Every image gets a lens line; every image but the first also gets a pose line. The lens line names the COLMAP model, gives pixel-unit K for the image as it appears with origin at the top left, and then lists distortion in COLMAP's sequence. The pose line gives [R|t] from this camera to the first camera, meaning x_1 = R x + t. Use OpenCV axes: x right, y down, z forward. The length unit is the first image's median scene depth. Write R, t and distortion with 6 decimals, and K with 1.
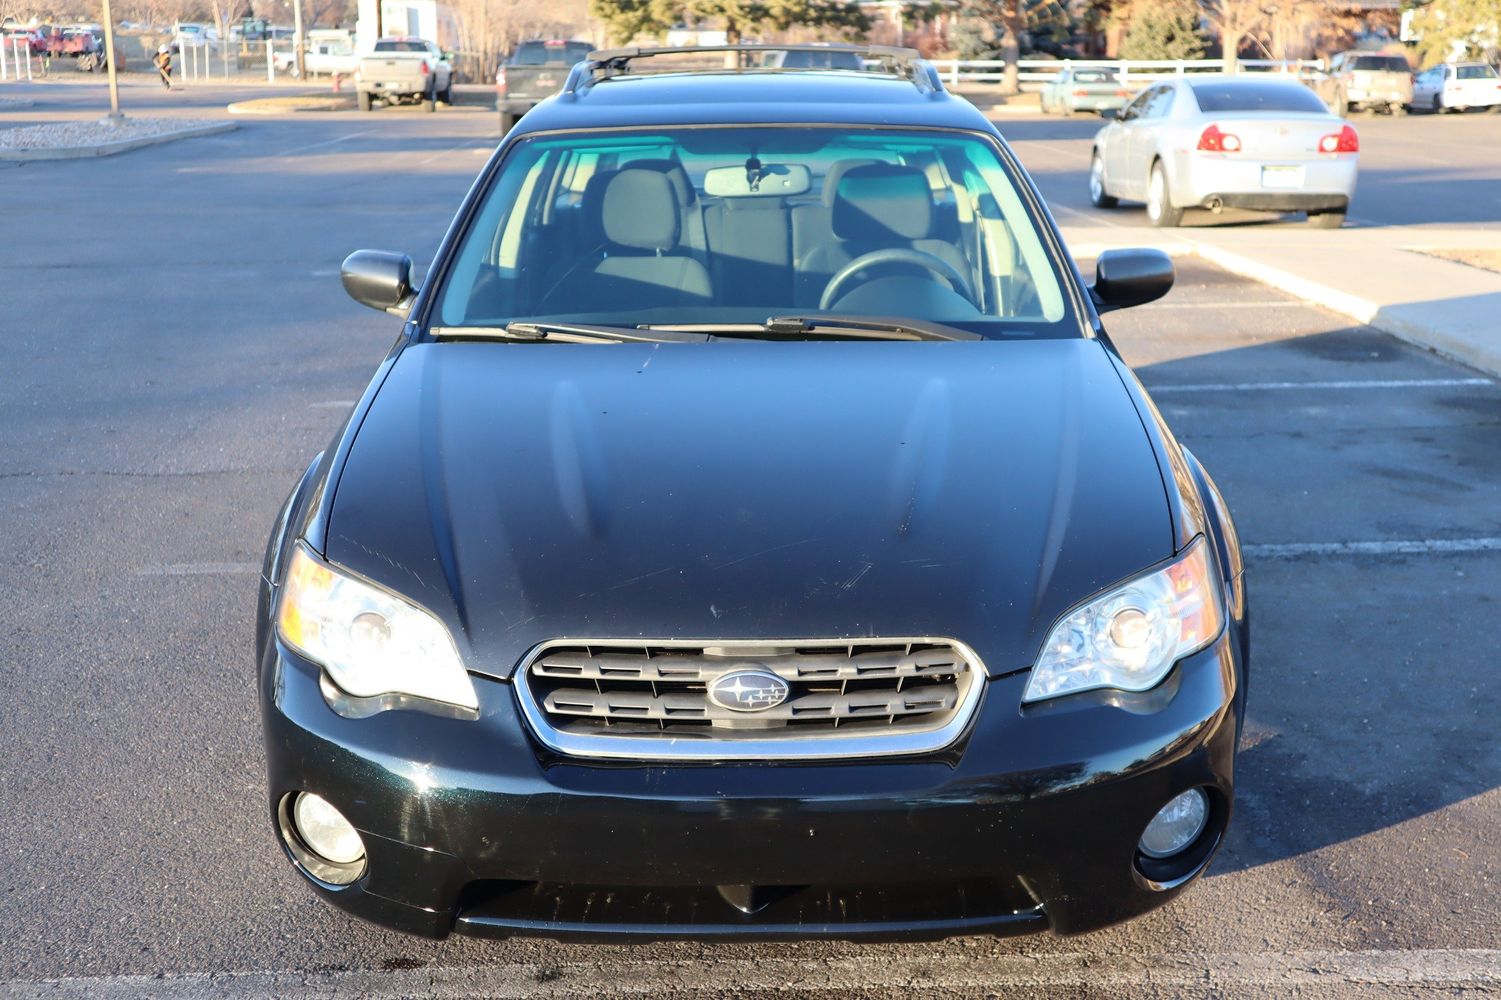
lens RADIAL K [[1769.1, 0, 753.2], [0, 1769.1, 501.4], [0, 0, 1]] dist [0.041801, 0.000000]
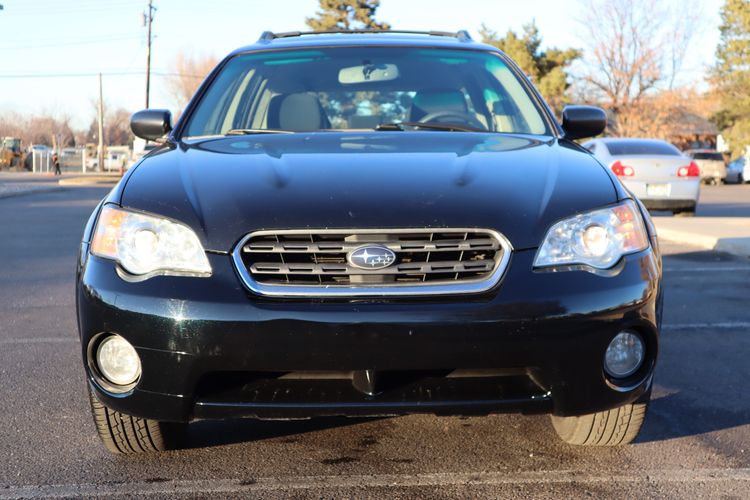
lens RADIAL K [[1021.3, 0, 380.6], [0, 1021.3, 254.7], [0, 0, 1]] dist [0.058566, 0.000000]
pose [[0.999732, -0.003844, 0.022838, -0.011677], [0.007440, 0.987164, -0.159537, 0.183941], [-0.021932, 0.159664, 0.986928, 0.027111]]
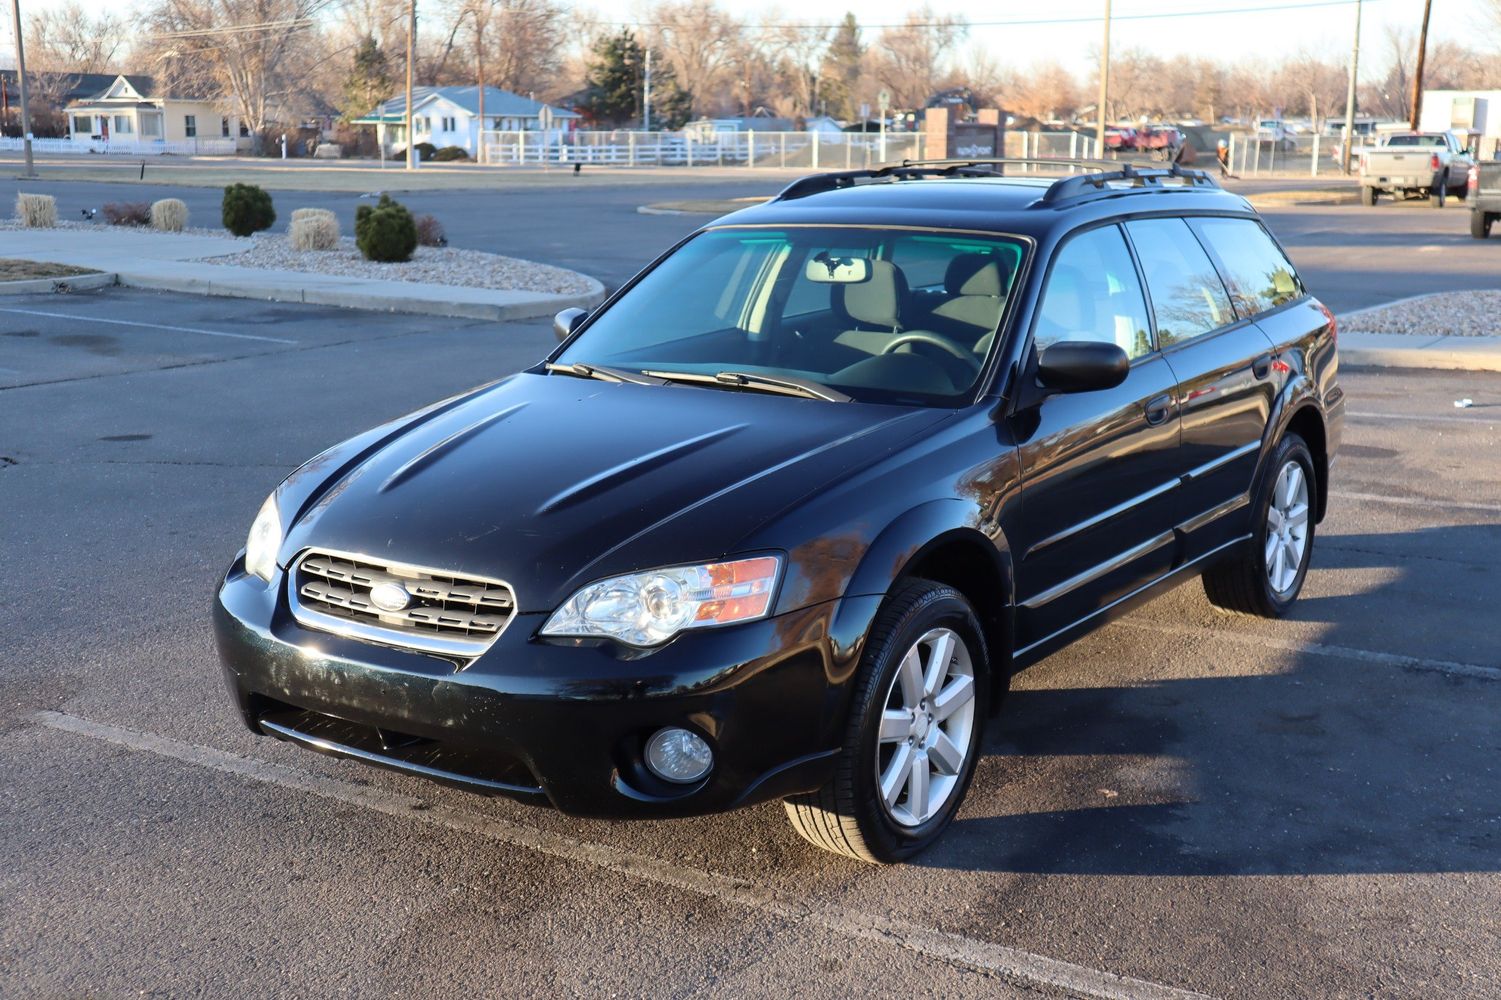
lens RADIAL K [[1769.1, 0, 748.1], [0, 1769.1, 496.6], [0, 0, 1]] dist [0.041801, 0.000000]
pose [[0.829849, 0.110049, -0.547028, 0.748998], [-0.138464, 0.990308, -0.010825, -0.001913], [0.540535, 0.084727, 0.837045, -0.067436]]
